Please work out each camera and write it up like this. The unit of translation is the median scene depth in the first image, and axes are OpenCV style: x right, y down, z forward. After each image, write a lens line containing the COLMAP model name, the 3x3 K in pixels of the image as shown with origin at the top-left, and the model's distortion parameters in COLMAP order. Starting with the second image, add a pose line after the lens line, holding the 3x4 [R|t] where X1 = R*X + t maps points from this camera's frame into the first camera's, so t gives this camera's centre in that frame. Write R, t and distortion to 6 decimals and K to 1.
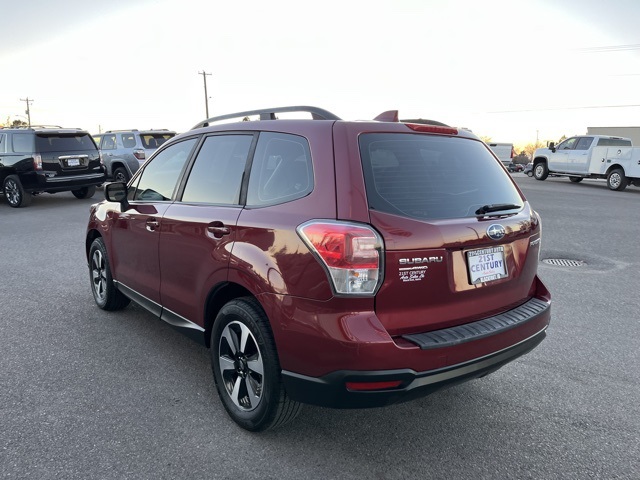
lens RADIAL K [[480.6, 0, 316.4], [0, 480.6, 236.9], [0, 0, 1]] dist [0.077225, -0.104525]
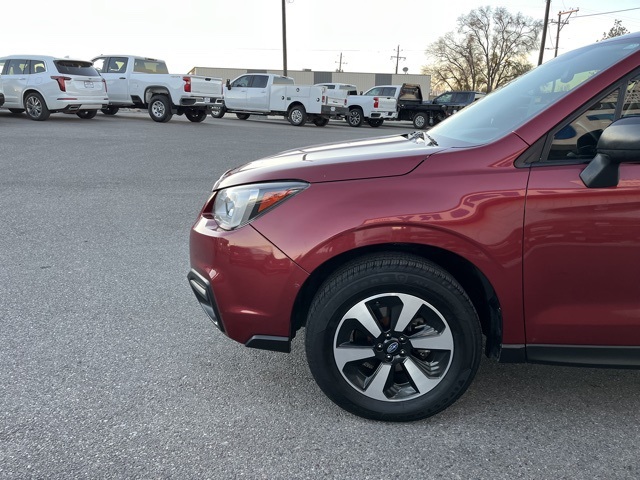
lens RADIAL K [[483.2, 0, 314.9], [0, 483.2, 236.3], [0, 0, 1]] dist [0.052377, -0.065890]
pose [[0.674302, -0.196536, 0.711822, -0.211603], [0.112628, 0.980027, 0.163897, -0.025694], [-0.729816, -0.030345, 0.682970, 0.212463]]
